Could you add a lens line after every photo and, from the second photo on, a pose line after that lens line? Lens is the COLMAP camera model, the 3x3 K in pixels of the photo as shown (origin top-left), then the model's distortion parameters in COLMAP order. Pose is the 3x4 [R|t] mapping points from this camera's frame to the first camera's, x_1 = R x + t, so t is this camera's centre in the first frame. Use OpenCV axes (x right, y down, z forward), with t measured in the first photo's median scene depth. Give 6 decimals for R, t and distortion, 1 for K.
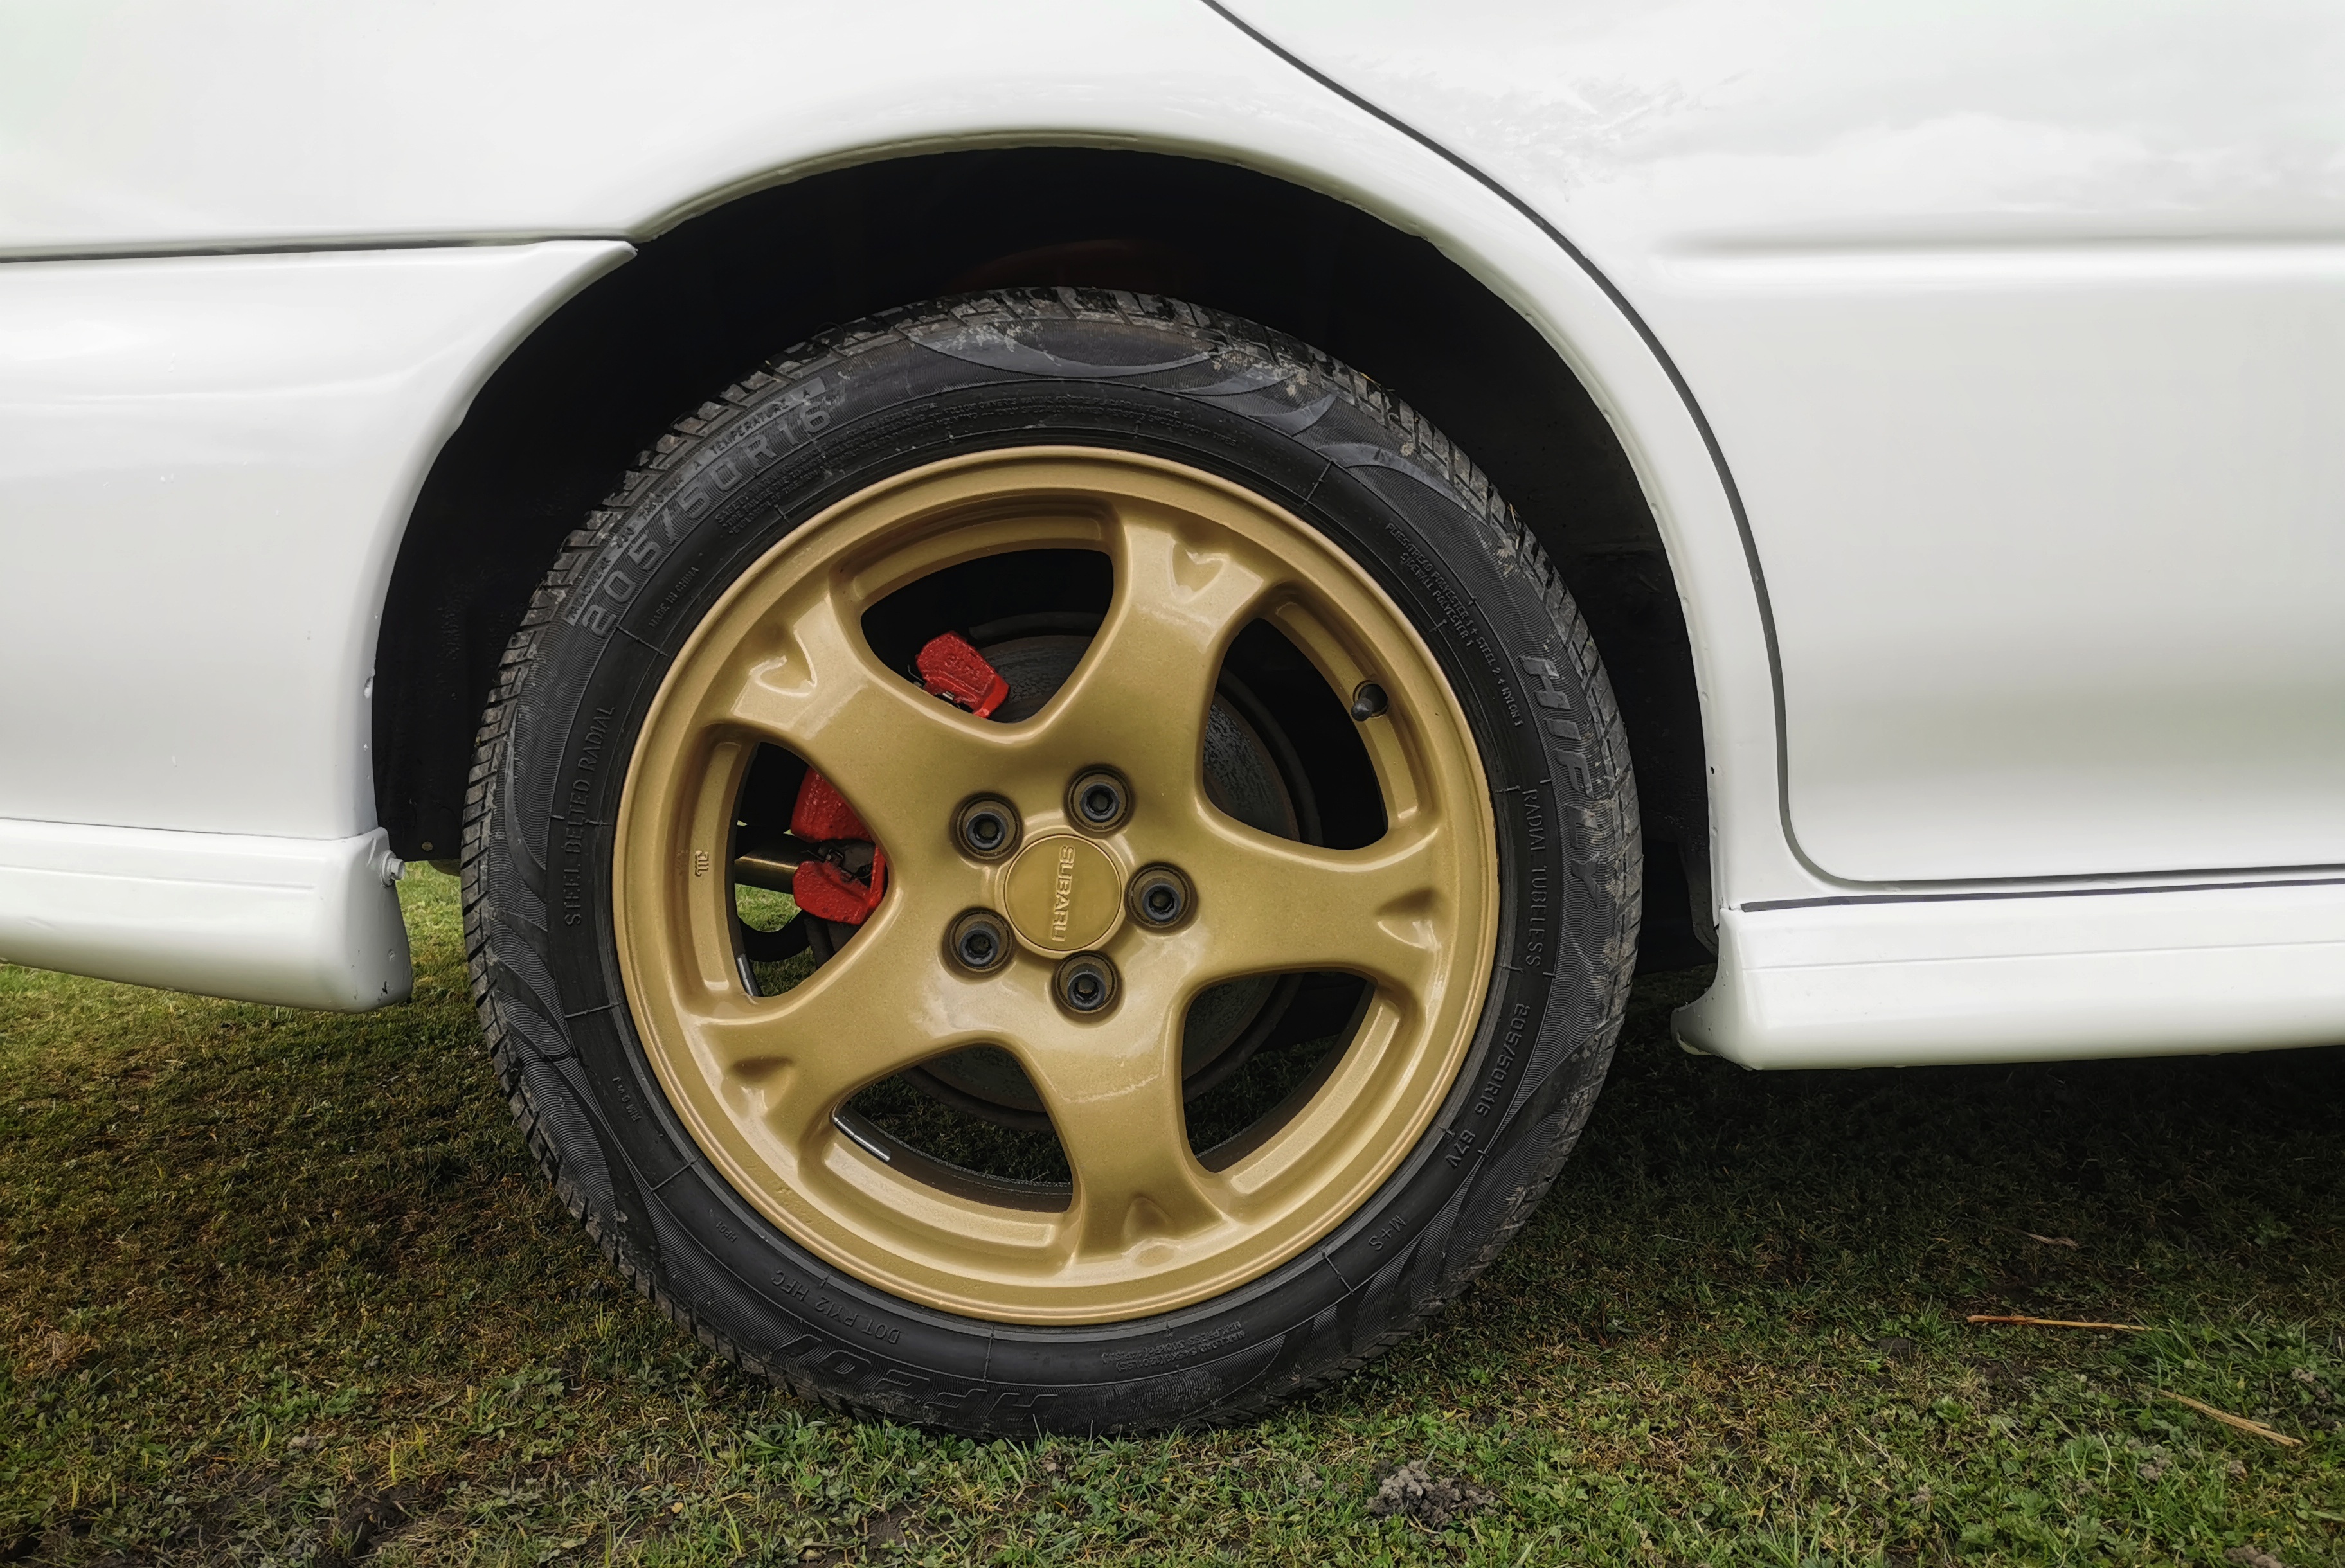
lens RADIAL K [[1765.1, 0, 1170.5], [0, 1765.1, 924.8], [0, 0, 1]] dist [0.007429, -0.002373]
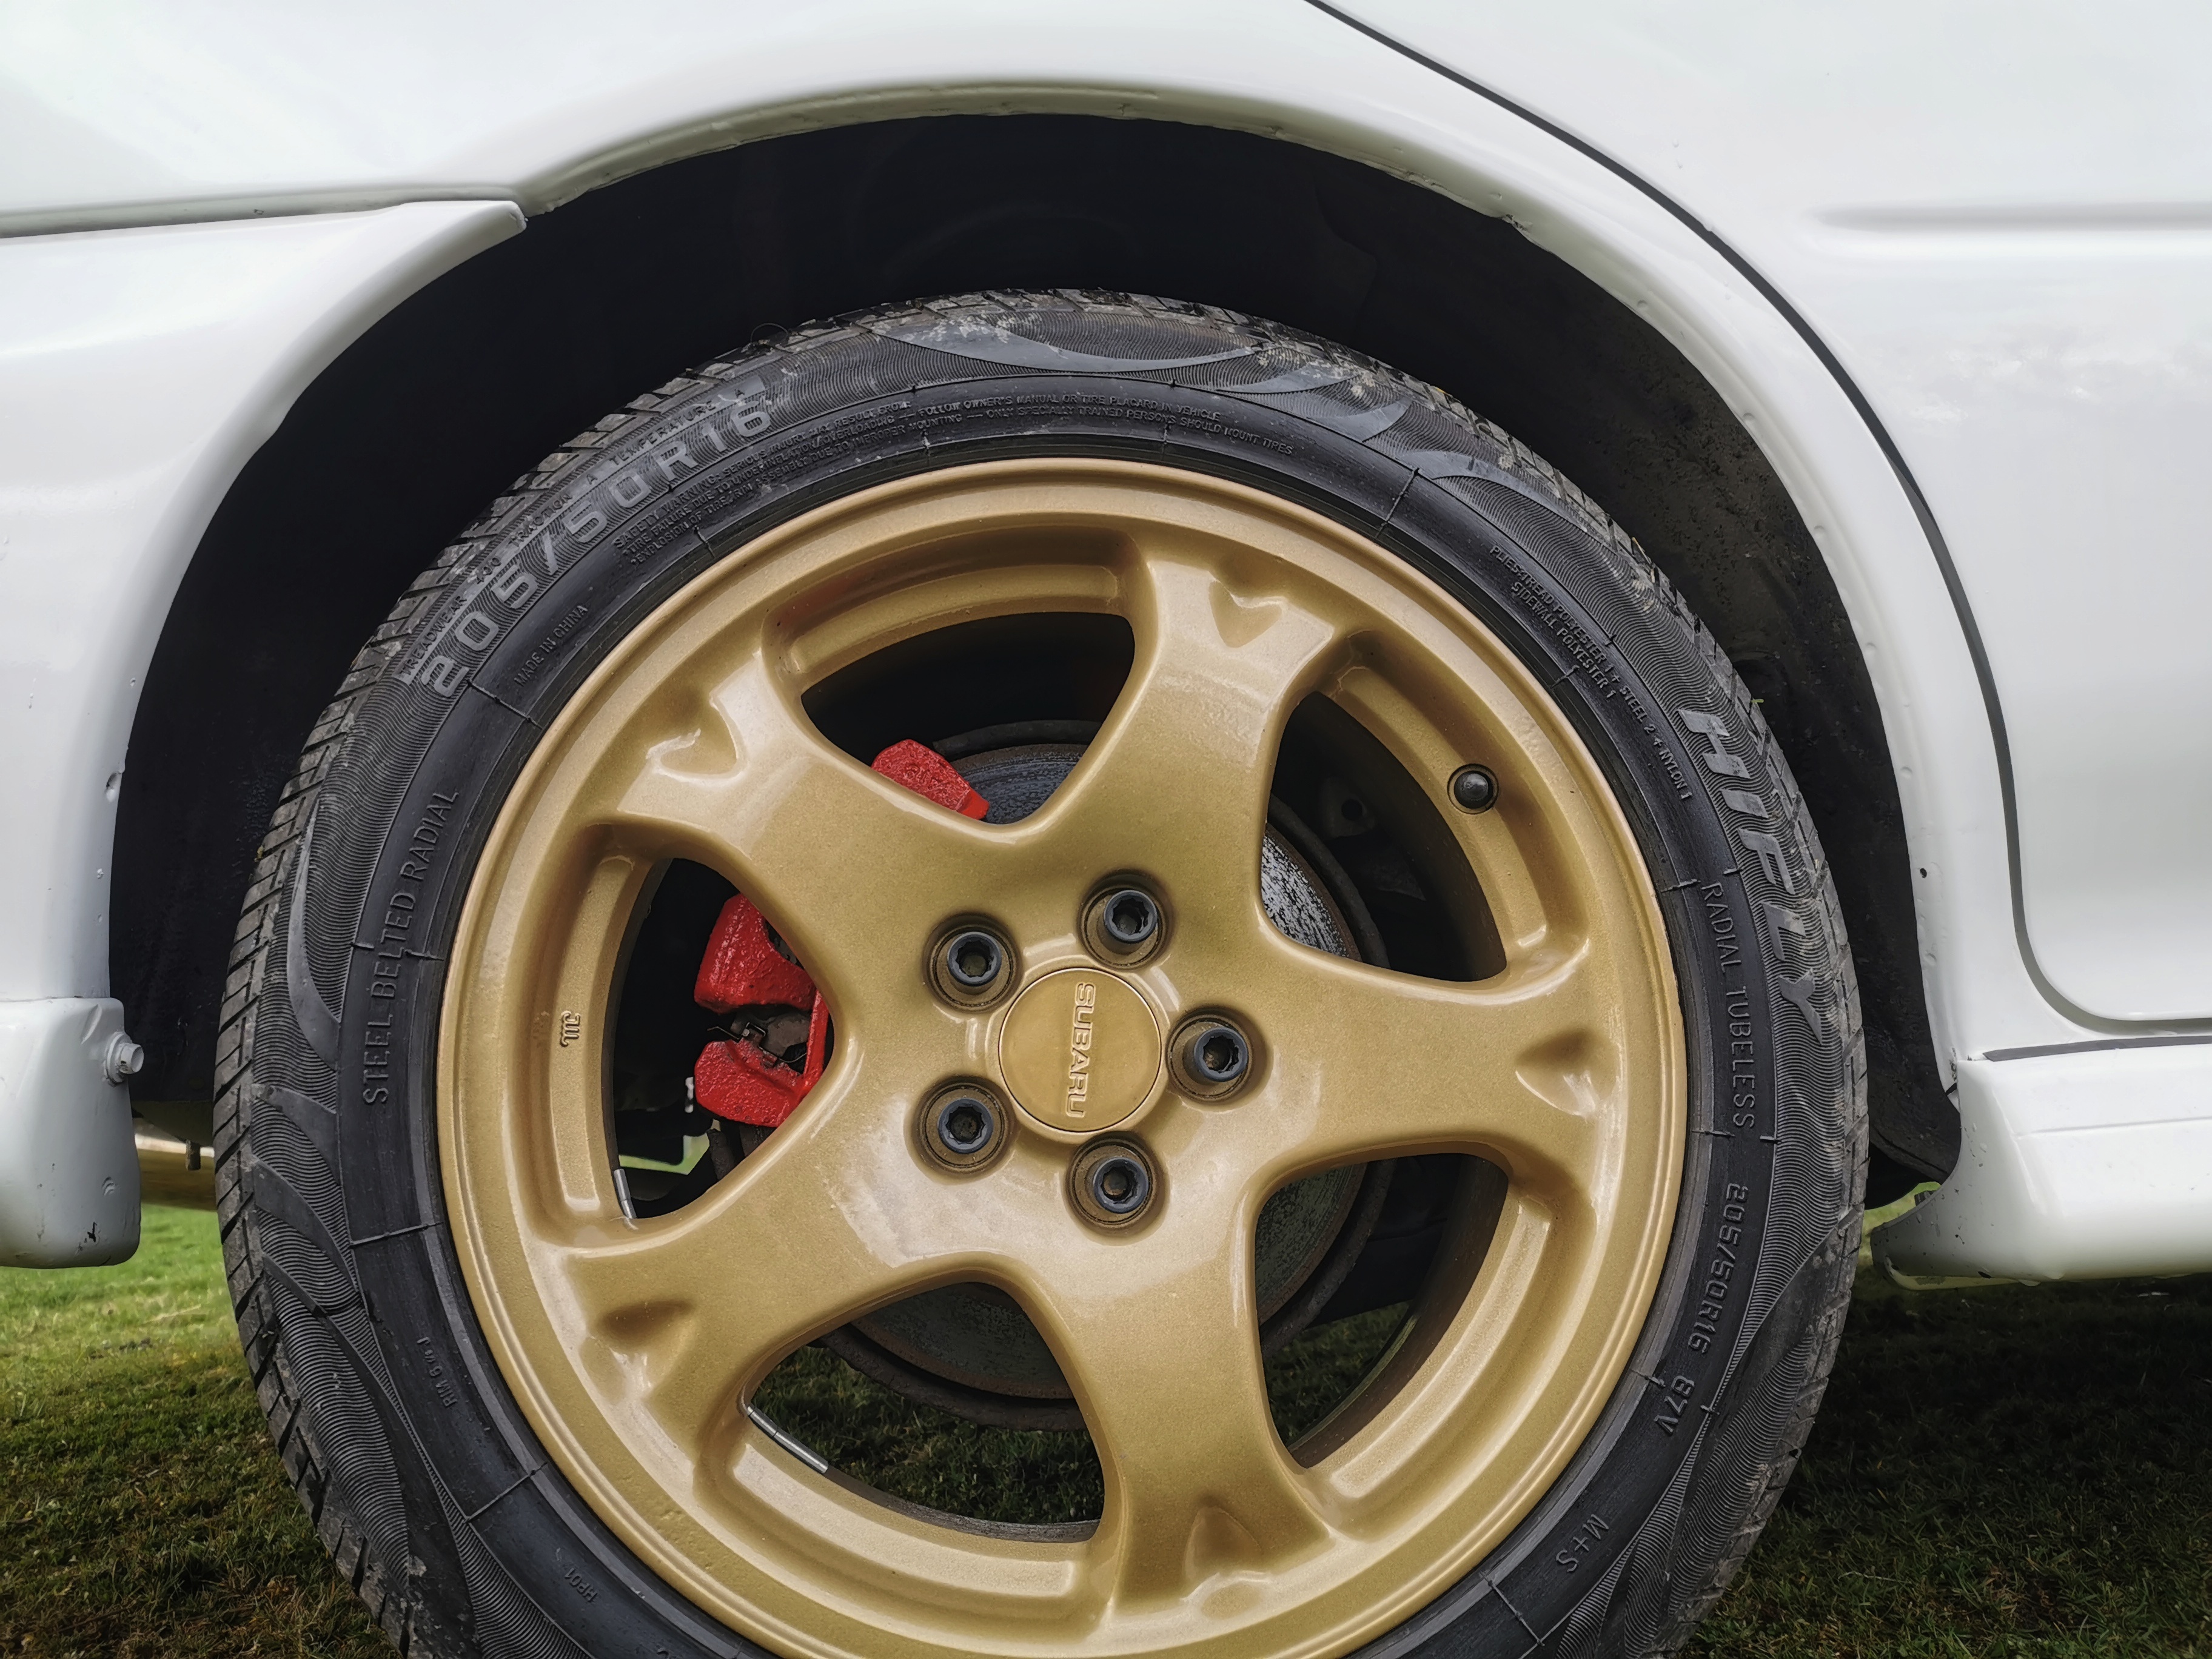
lens RADIAL K [[1726.8, 0, 1106.0], [0, 1726.8, 829.5], [0, 0, 1]] dist [0.019149, -0.015413]
pose [[0.998454, -0.026369, 0.048924, -0.083722], [0.039229, 0.957935, -0.284293, 0.097089], [-0.039370, 0.285773, 0.957488, 0.308397]]
